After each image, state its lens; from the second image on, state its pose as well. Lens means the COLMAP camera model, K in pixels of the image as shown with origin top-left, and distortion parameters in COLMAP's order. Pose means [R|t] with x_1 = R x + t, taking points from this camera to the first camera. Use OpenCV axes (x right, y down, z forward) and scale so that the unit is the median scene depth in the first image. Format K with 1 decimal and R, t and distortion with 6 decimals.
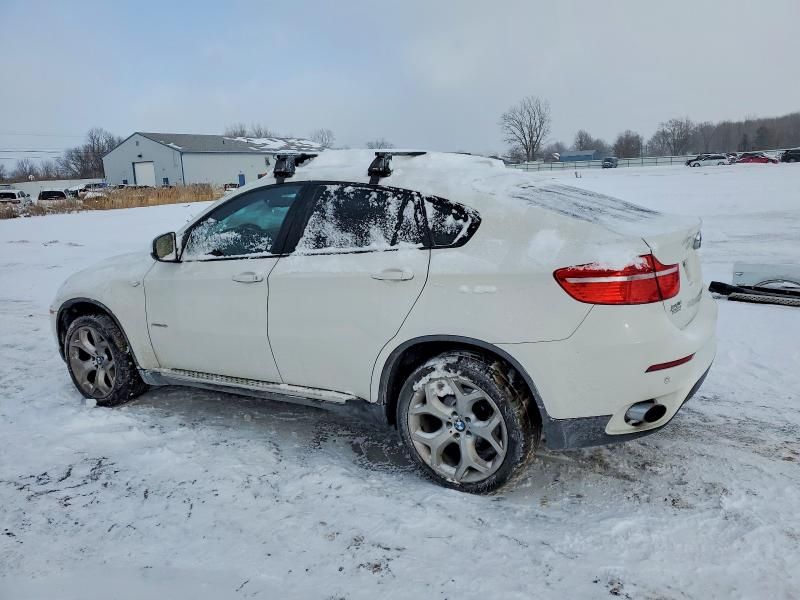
lens RADIAL K [[619.7, 0, 387.2], [0, 619.7, 299.3], [0, 0, 1]] dist [0.048390, -0.007546]
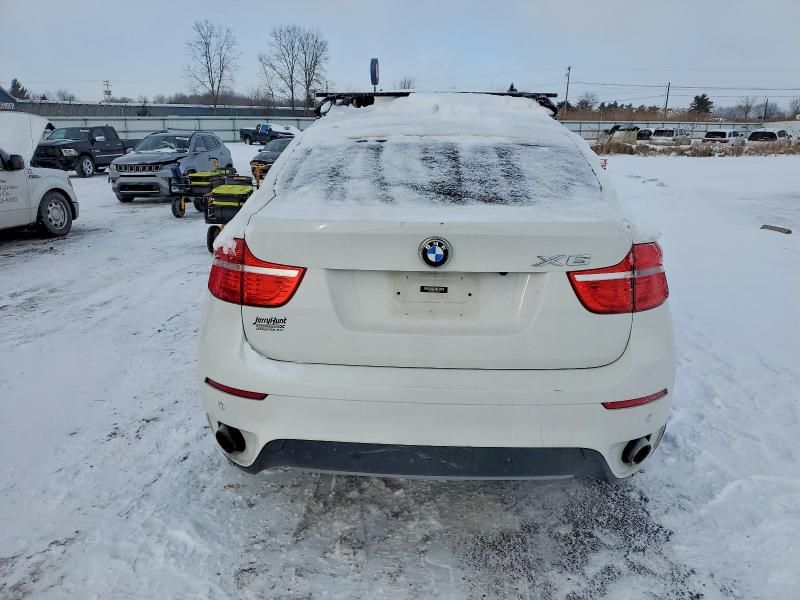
lens RADIAL K [[617.7, 0, 410.9], [0, 617.7, 301.2], [0, 0, 1]] dist [0.046517, 0.001054]
pose [[0.462052, 0.287455, -0.838974, 0.919509], [-0.207157, 0.954825, 0.213060, -0.159826], [0.862319, 0.075355, 0.500728, 0.648461]]
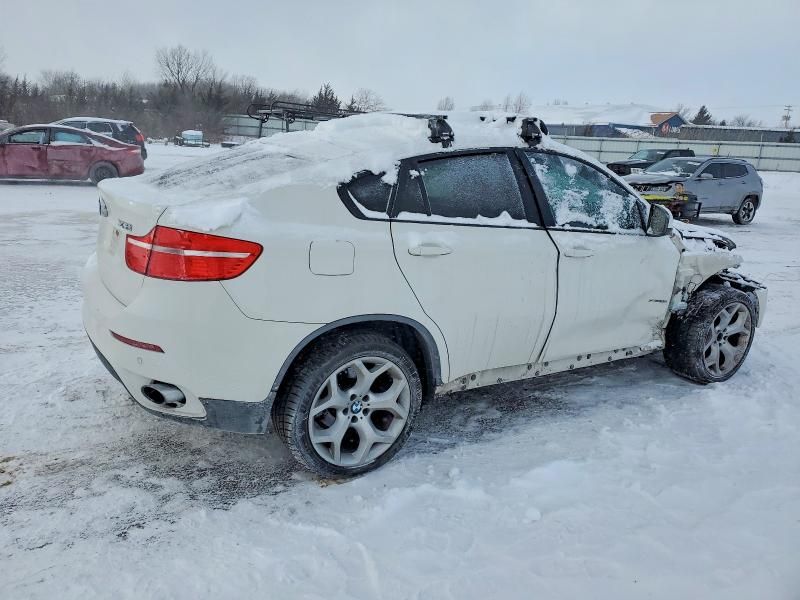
lens RADIAL K [[619.7, 0, 387.2], [0, 619.7, 299.3], [0, 0, 1]] dist [0.048390, -0.007546]
pose [[-0.500571, 0.246935, -0.829730, 1.013087], [-0.216215, 0.892418, 0.396032, -0.399785], [0.838260, 0.377643, -0.393327, 1.650711]]
